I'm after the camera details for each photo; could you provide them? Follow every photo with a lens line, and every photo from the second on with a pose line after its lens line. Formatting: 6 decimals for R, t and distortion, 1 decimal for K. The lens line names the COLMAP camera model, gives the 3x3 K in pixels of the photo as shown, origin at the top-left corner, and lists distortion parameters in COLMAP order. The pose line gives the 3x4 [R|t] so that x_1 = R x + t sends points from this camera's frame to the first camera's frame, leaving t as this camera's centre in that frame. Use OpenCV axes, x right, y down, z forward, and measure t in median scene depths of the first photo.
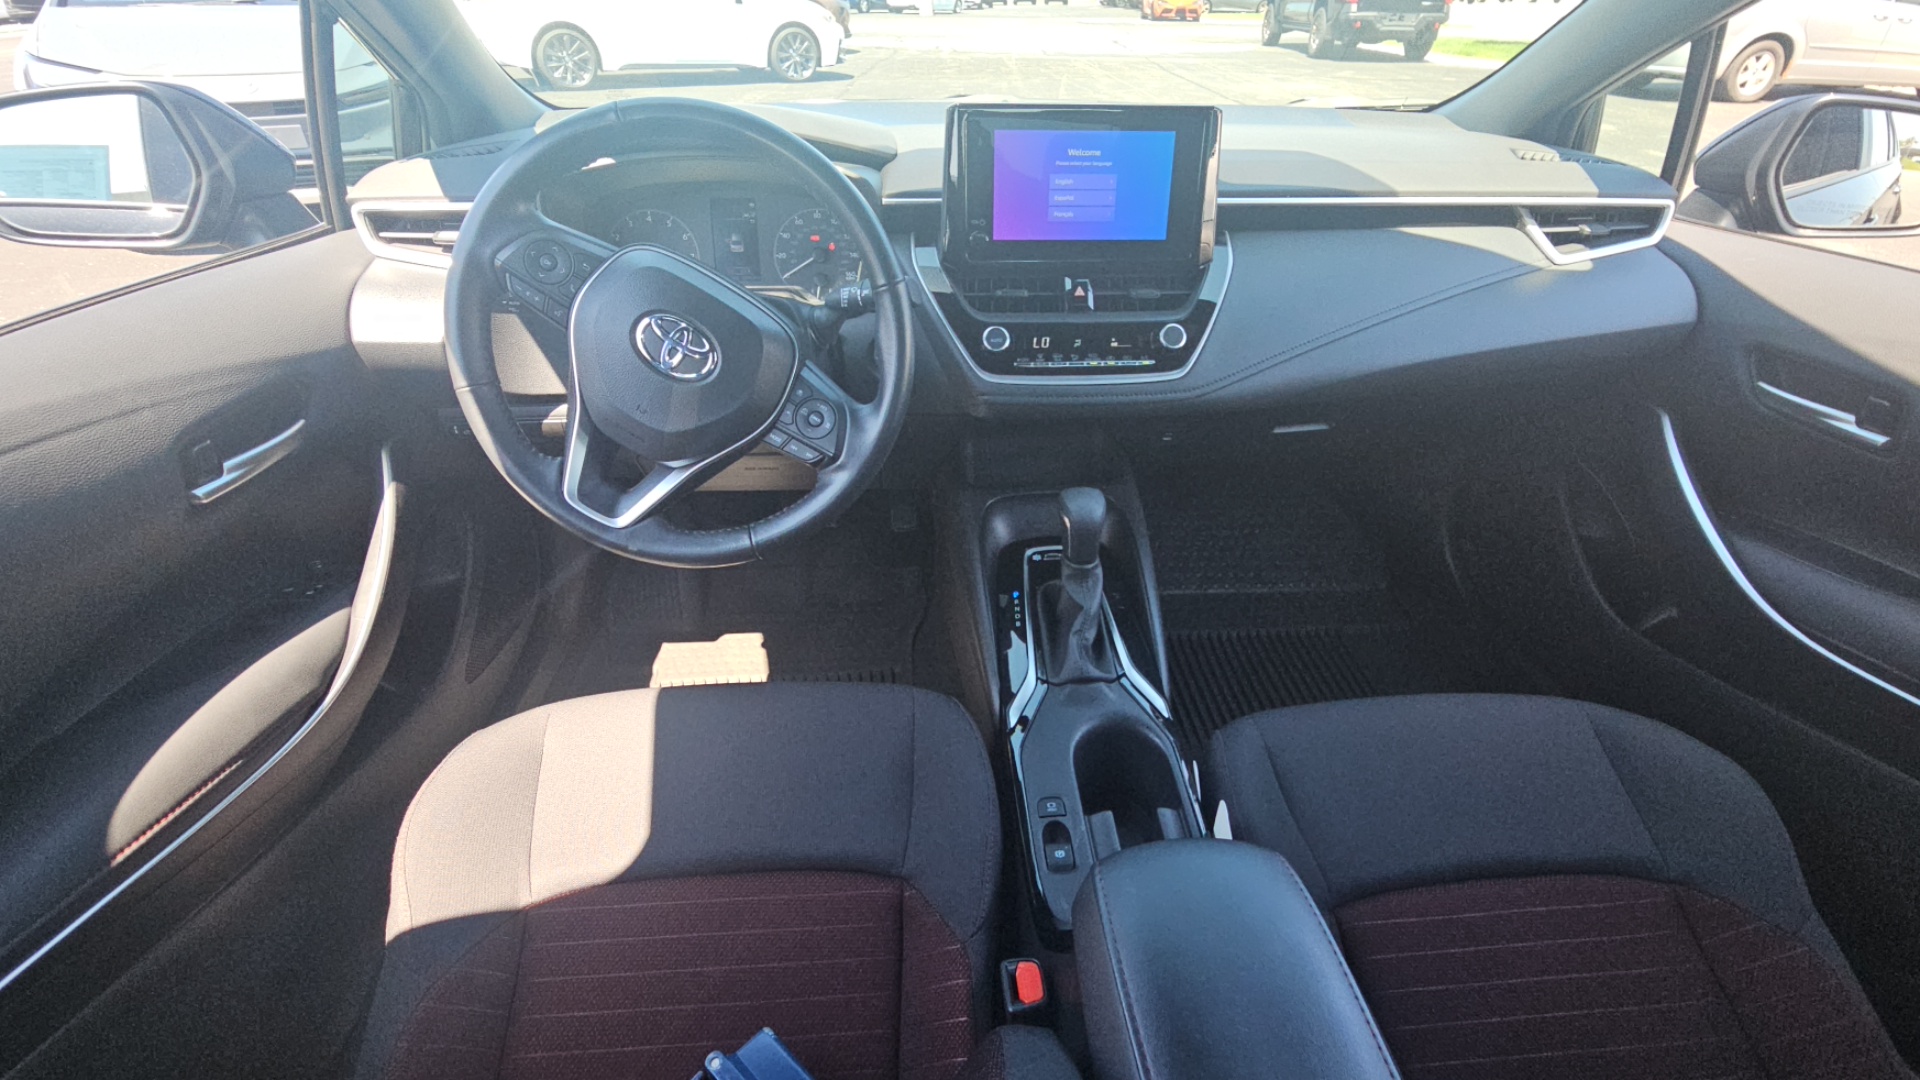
lens RADIAL K [[860.2, 0, 980.0], [0, 860.2, 543.0], [0, 0, 1]] dist [0.001592, -0.001559]
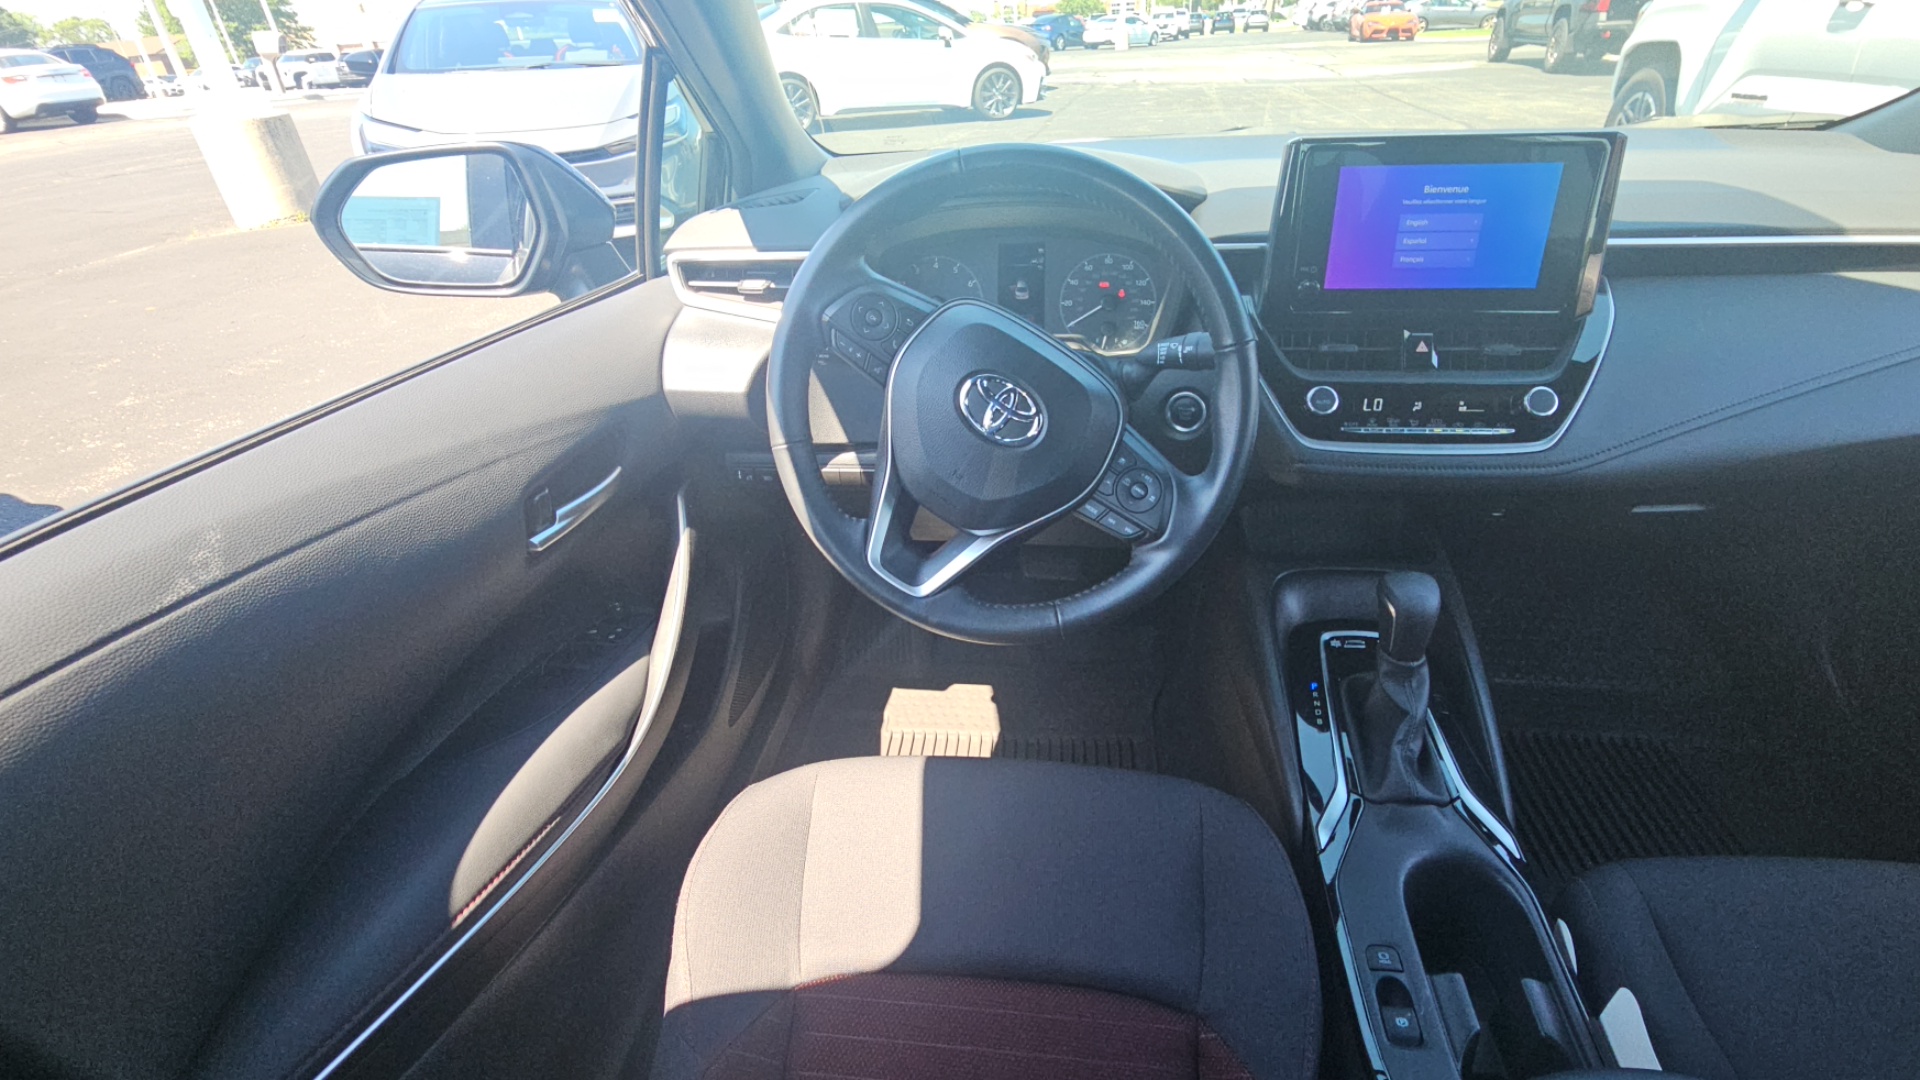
lens RADIAL K [[860.2, 0, 980.0], [0, 860.2, 543.0], [0, 0, 1]] dist [0.001592, -0.001559]
pose [[0.980661, 0.055894, -0.187564, -0.149043], [-0.061734, 0.997768, -0.025436, -0.046291], [0.185724, 0.036523, 0.981923, 0.072900]]
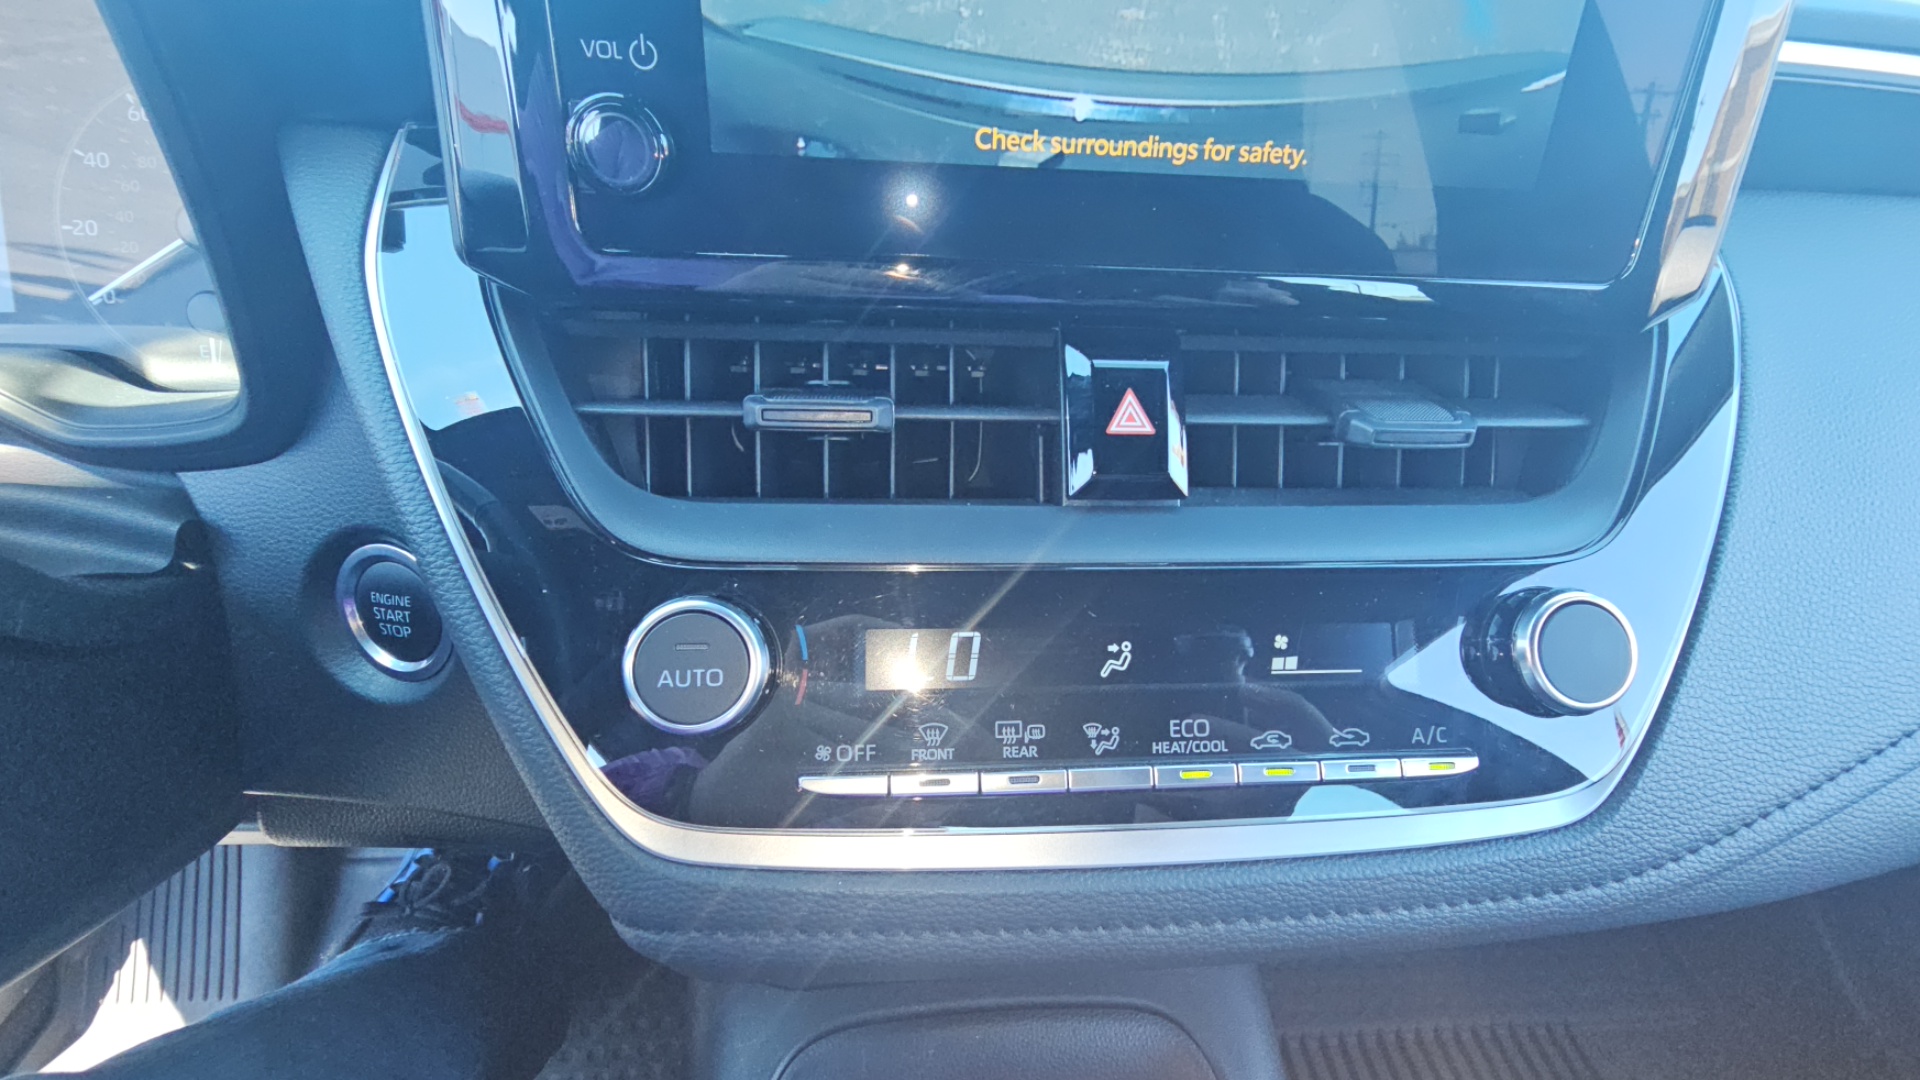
lens RADIAL K [[907.6, 0, 996.1], [0, 907.6, 542.0], [0, 0, 1]] dist [0.016952, -0.000118]
pose [[0.998542, 0.029514, 0.045196, 0.073134], [-0.027398, 0.998531, -0.046746, -0.251276], [-0.046509, 0.045440, 0.997884, 0.780820]]
